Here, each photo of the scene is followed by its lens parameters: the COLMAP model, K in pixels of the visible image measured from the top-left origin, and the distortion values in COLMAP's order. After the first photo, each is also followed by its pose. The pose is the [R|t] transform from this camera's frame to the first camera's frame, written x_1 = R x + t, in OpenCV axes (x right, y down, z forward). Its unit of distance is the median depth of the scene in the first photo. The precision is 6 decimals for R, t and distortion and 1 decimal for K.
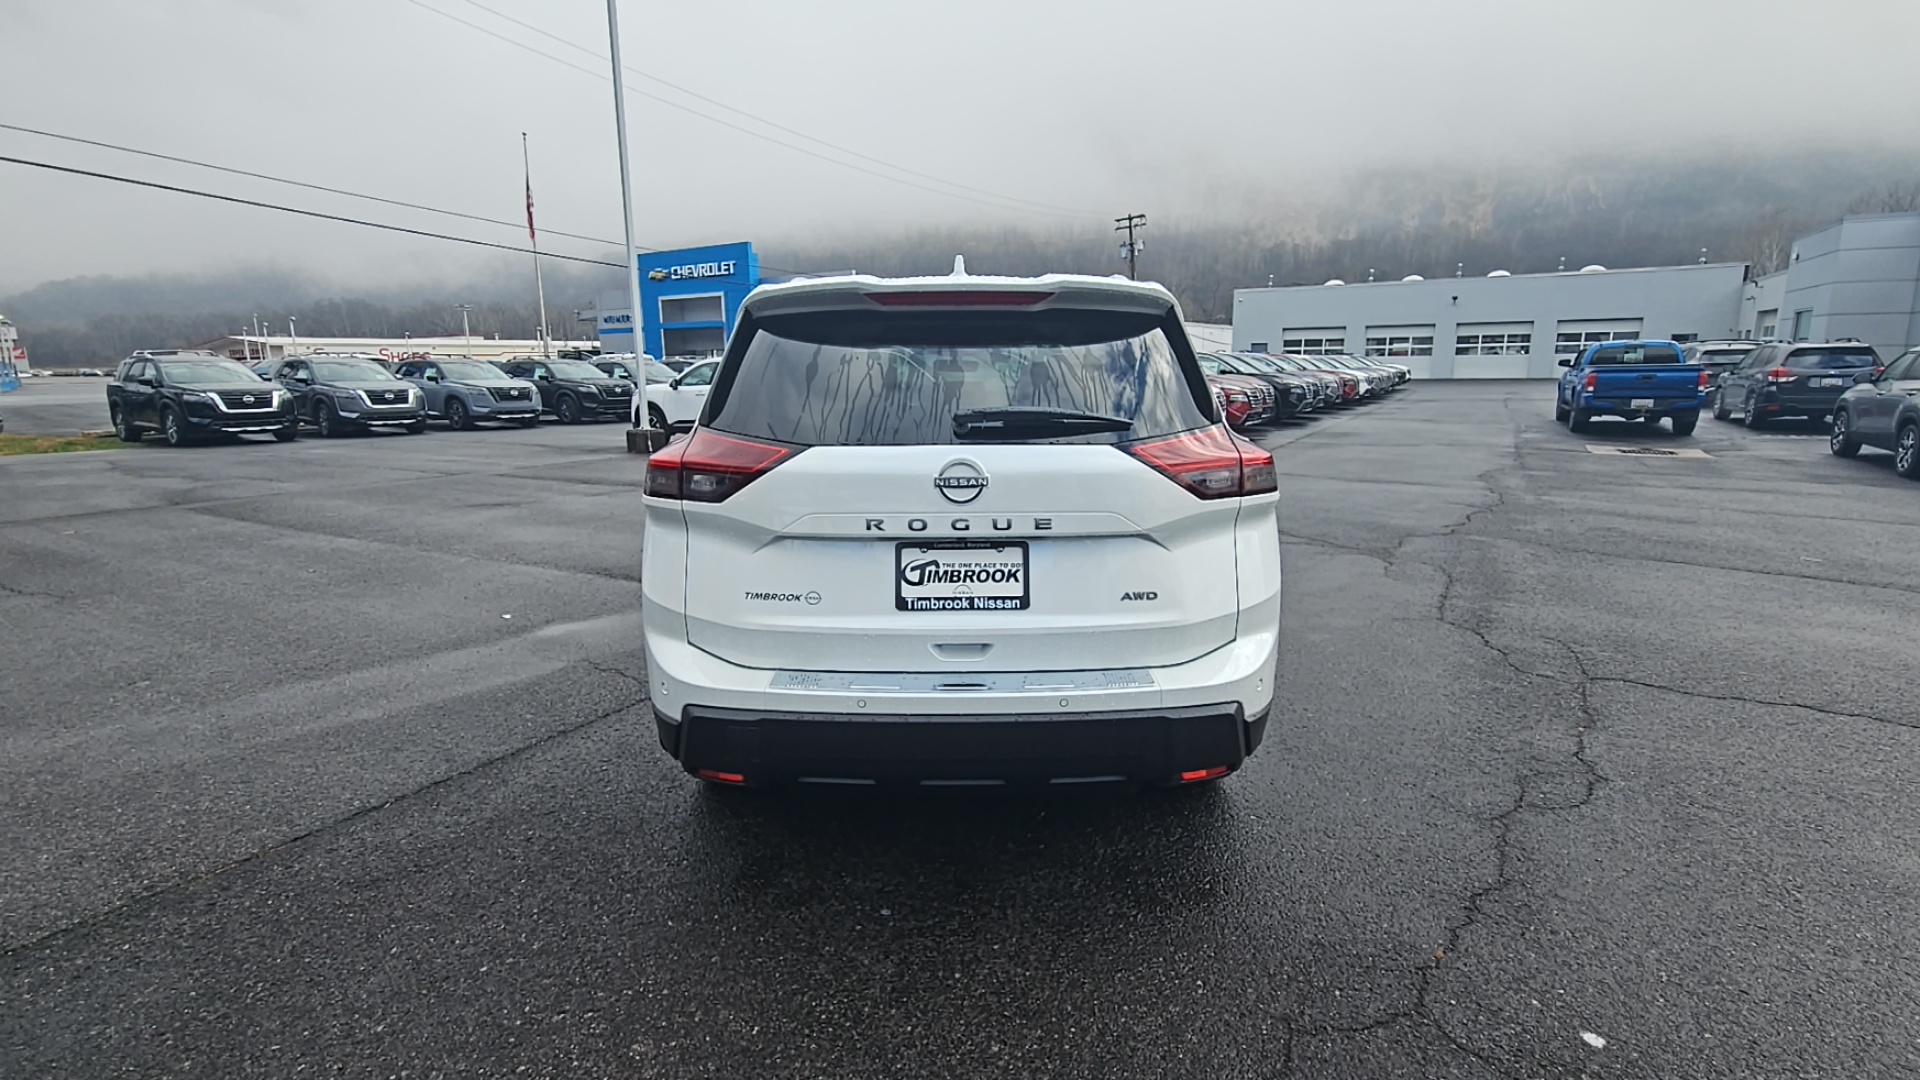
lens RADIAL K [[860.4, 0, 956.4], [0, 860.4, 533.3], [0, 0, 1]] dist [0.017422, -0.009174]
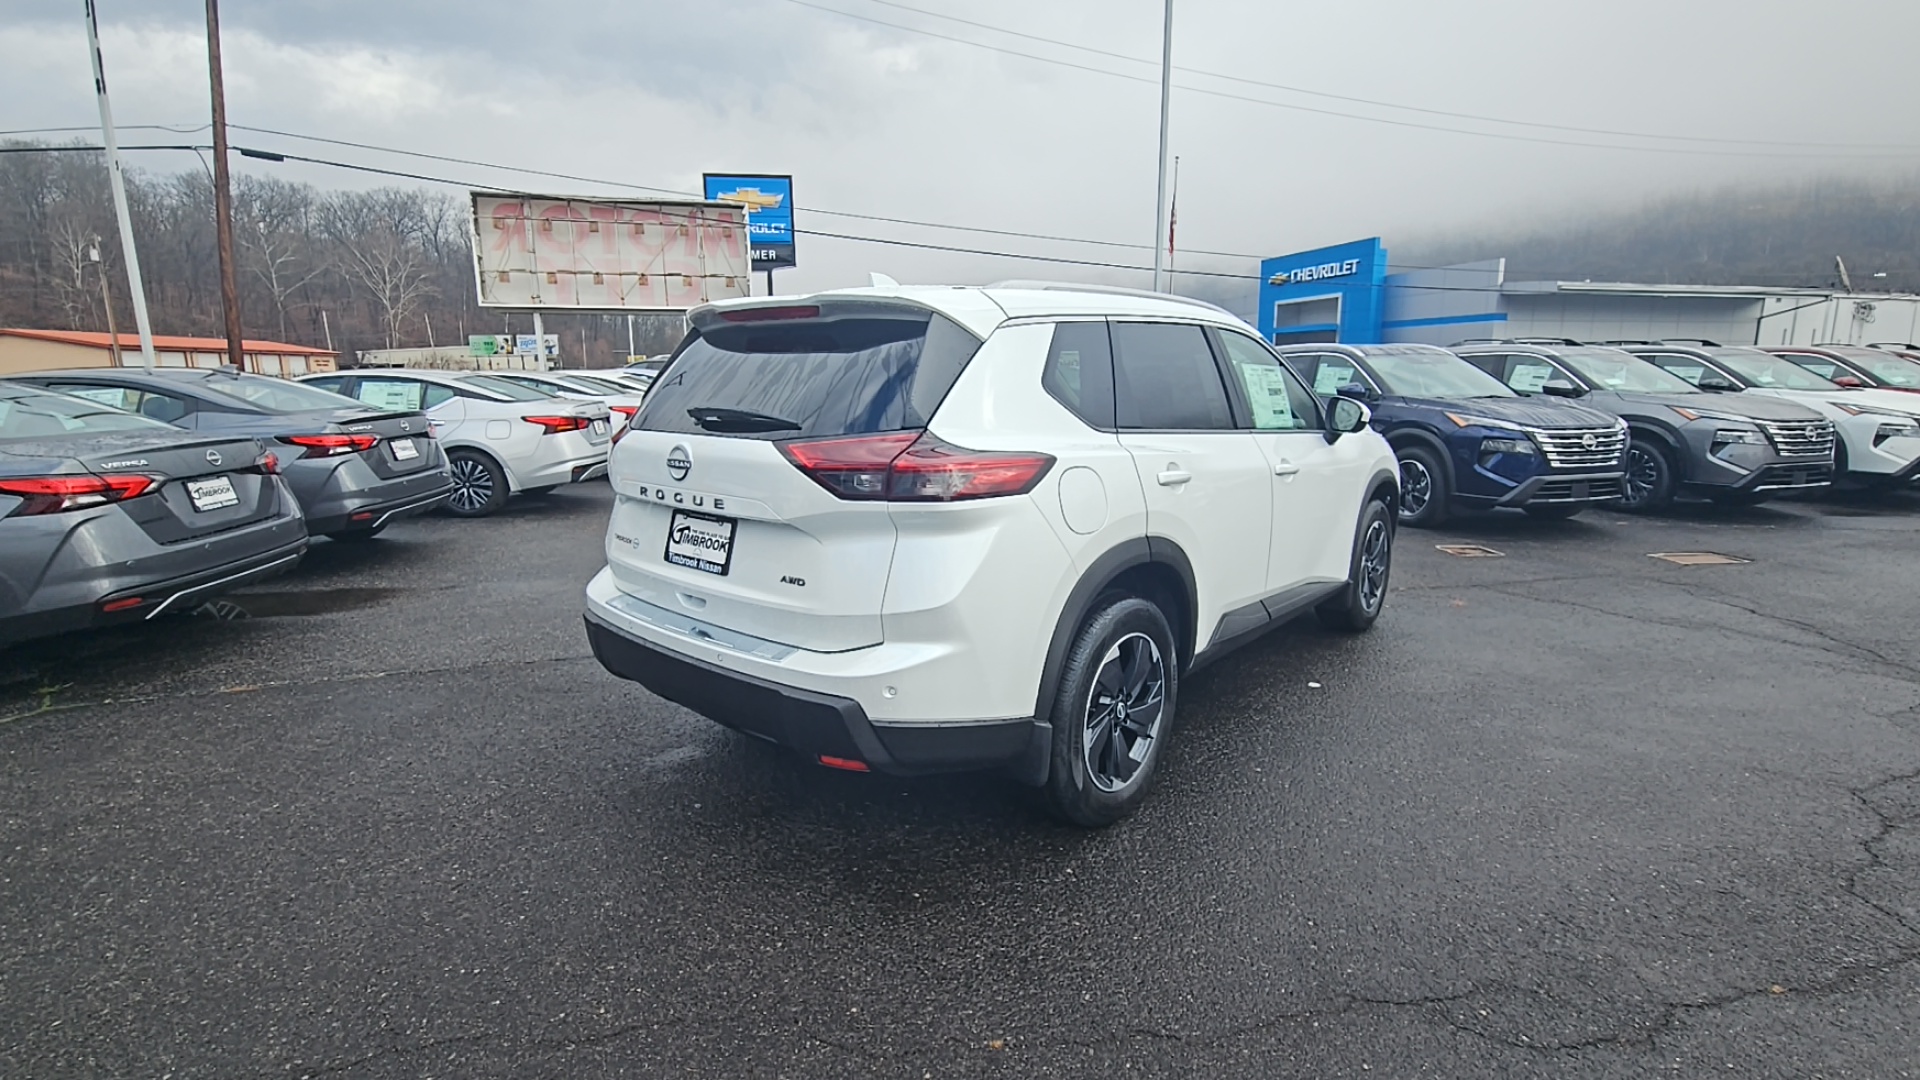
lens RADIAL K [[860.4, 0, 956.4], [0, 860.4, 533.3], [0, 0, 1]] dist [0.017422, -0.009174]
pose [[0.760490, 0.126257, -0.636957, 1.067024], [-0.129523, 0.990698, 0.041732, -0.060498], [0.636301, 0.050764, 0.769769, 0.284487]]
